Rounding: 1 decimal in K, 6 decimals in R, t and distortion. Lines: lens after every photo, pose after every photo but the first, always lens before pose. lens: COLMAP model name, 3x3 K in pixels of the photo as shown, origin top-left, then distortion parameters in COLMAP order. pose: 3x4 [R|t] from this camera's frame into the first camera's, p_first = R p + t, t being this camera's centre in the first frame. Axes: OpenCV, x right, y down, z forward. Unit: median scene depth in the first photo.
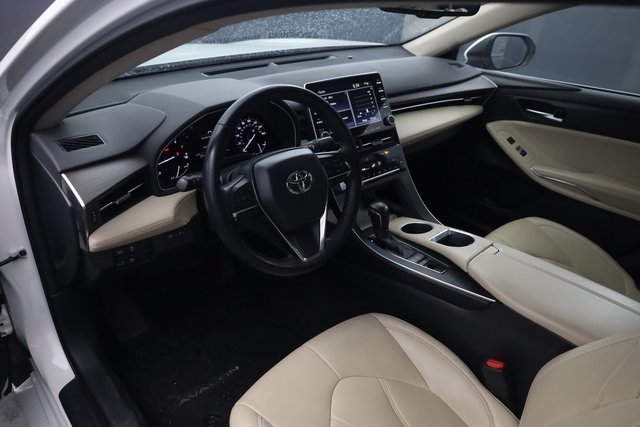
lens RADIAL K [[444.3, 0, 320.0], [0, 444.3, 213.5], [0, 0, 1]] dist [-0.001419, -0.002847]
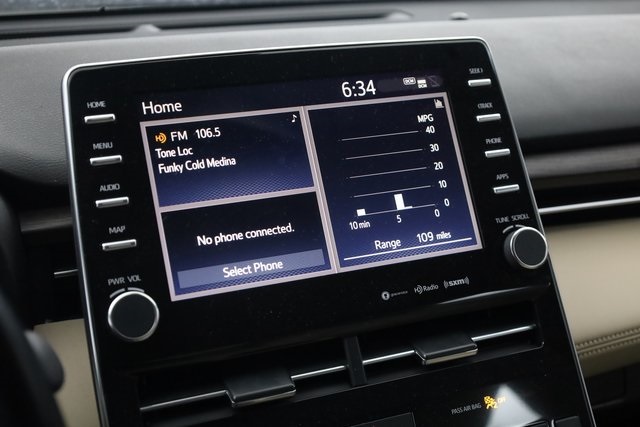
lens RADIAL K [[906.2, 0, 320.0], [0, 906.2, 213.5], [0, 0, 1]] dist [-0.003934, 0.049162]
pose [[0.959776, 0.047174, -0.276776, 0.188274], [-0.103258, 0.976003, -0.191718, -0.135732], [0.261090, 0.212585, 0.941615, 0.571777]]
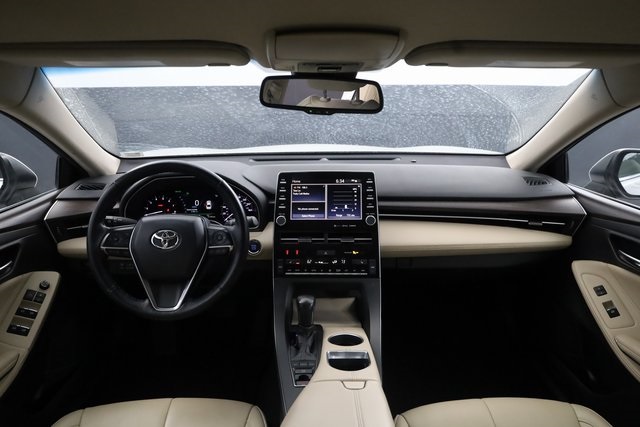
lens RADIAL K [[444.3, 0, 320.0], [0, 444.3, 213.5], [0, 0, 1]] dist [-0.001419, -0.002847]
pose [[0.748981, 0.150981, -0.645161, 0.697660], [-0.300084, 0.945403, -0.127131, -0.075347], [0.590743, 0.288821, 0.753395, 0.231043]]
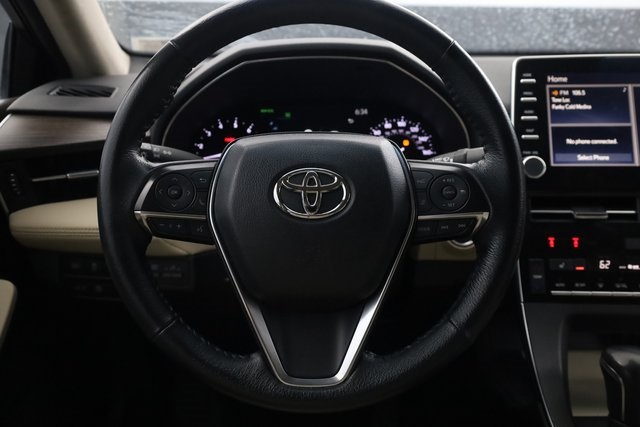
lens RADIAL K [[616.8, 0, 320.0], [0, 616.8, 213.5], [0, 0, 1]] dist [0.003470, -0.019060]
pose [[0.733155, 0.153618, -0.662484, 0.249926], [-0.312733, 0.941197, -0.127848, 0.016069], [0.603889, 0.300913, 0.738085, 0.390421]]
